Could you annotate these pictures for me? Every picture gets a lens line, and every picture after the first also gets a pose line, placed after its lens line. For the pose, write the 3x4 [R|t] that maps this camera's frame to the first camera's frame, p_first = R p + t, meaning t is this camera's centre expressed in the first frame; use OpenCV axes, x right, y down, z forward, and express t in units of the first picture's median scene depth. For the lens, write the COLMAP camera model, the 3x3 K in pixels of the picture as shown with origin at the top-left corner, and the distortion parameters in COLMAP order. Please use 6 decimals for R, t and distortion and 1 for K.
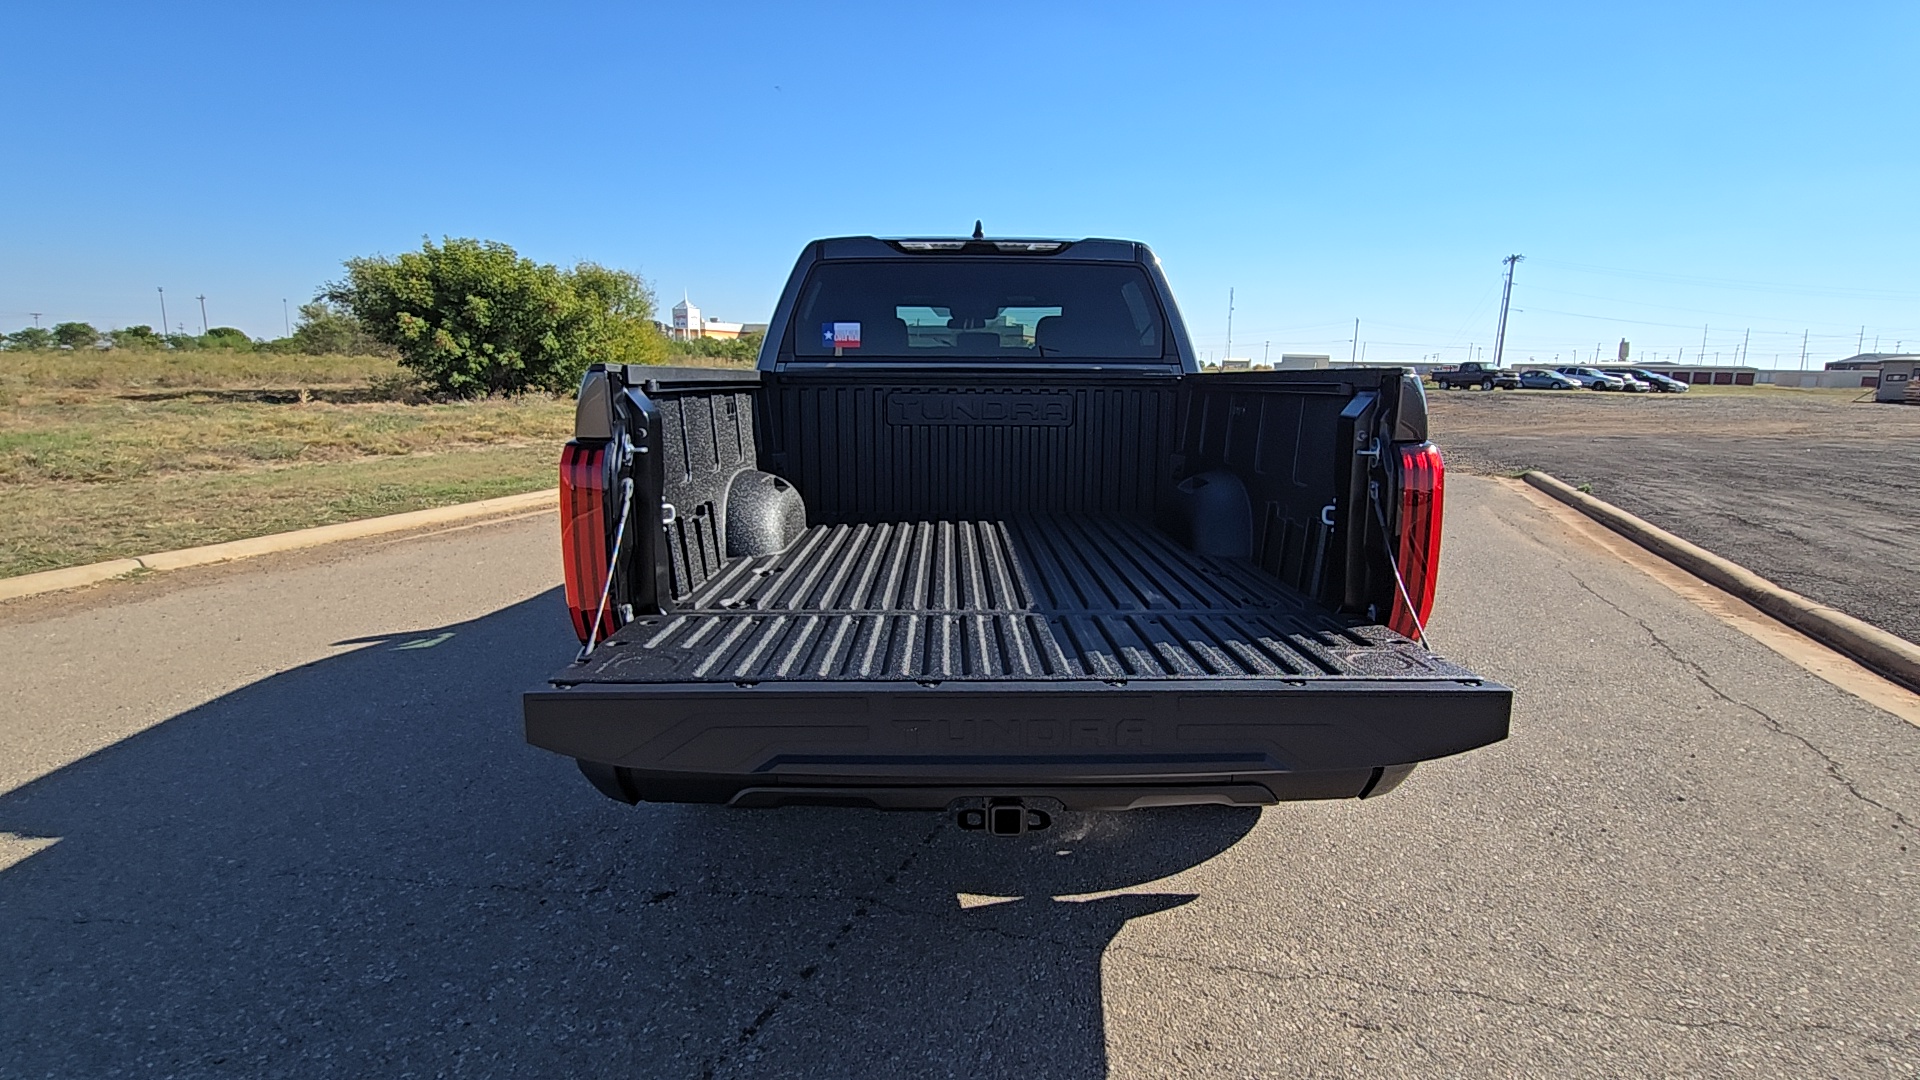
lens RADIAL K [[899.0, 0, 943.6], [0, 899.0, 567.9], [0, 0, 1]] dist [0.001114, -0.000345]
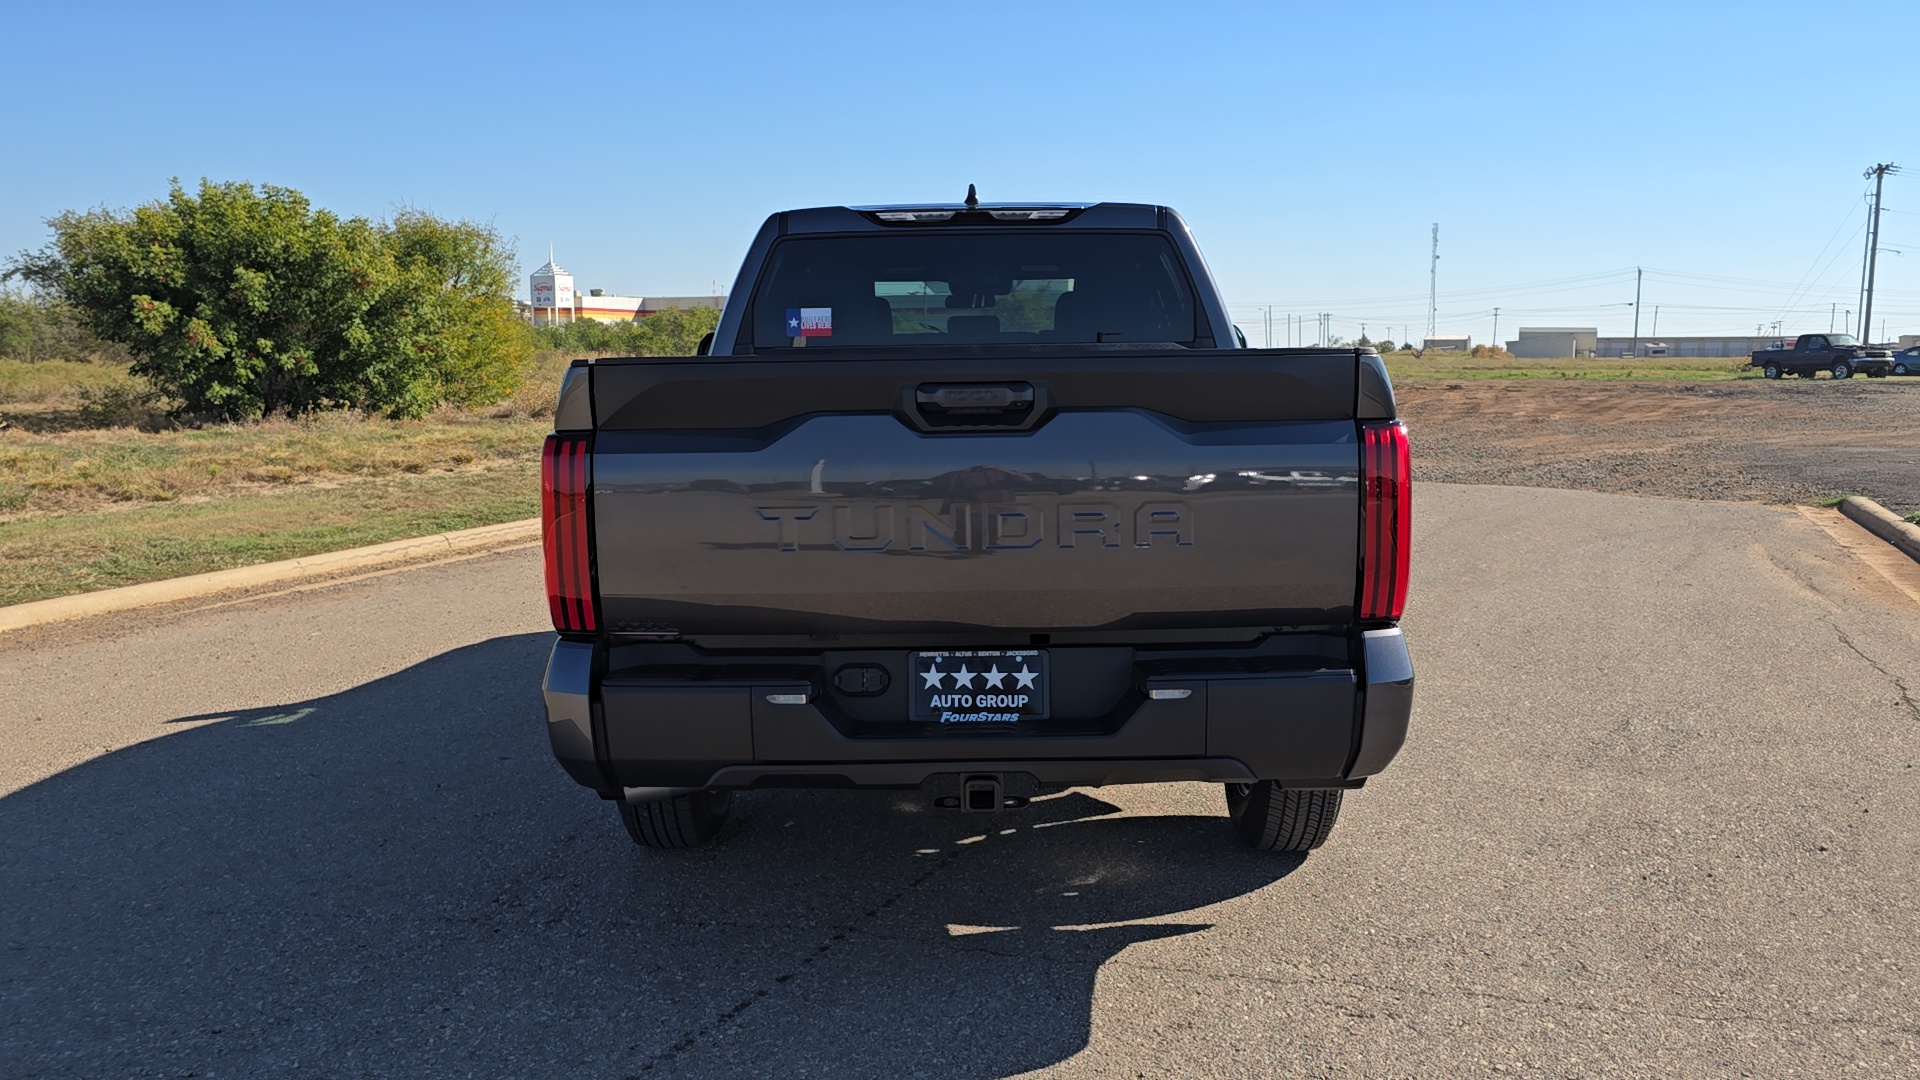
lens RADIAL K [[1594.9, 0, 976.1], [0, 1594.9, 536.9], [0, 0, 1]] dist [-0.022836, 0.033184]
pose [[0.999795, -0.020018, -0.002900, 0.014640], [0.019583, 0.993864, -0.108864, 0.036363], [0.005061, 0.108785, 0.994052, -0.157692]]
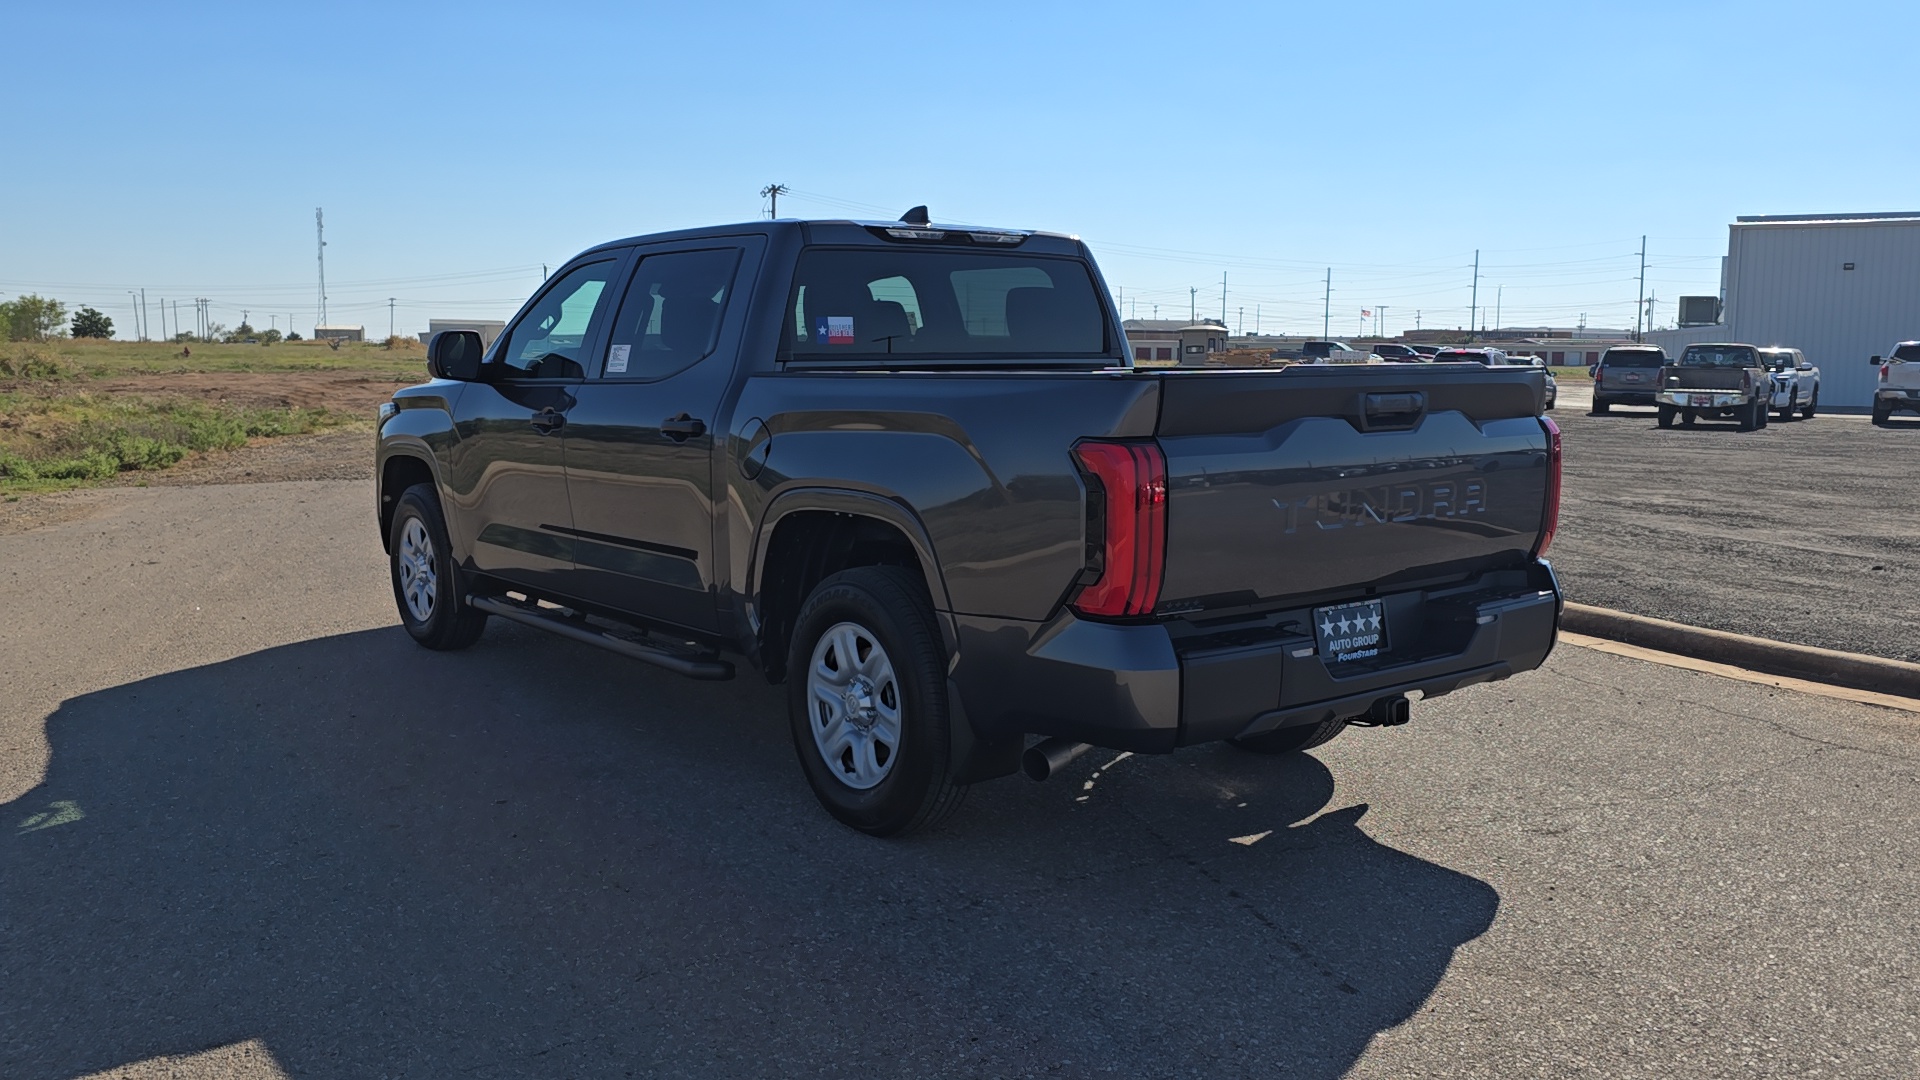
lens RADIAL K [[1594.9, 0, 976.1], [0, 1594.9, 536.9], [0, 0, 1]] dist [-0.022836, 0.033184]
pose [[0.785136, -0.081579, 0.613927, -0.341832], [0.140392, 0.988925, -0.048136, 0.011427], [-0.603201, 0.123984, 0.787893, -0.096200]]
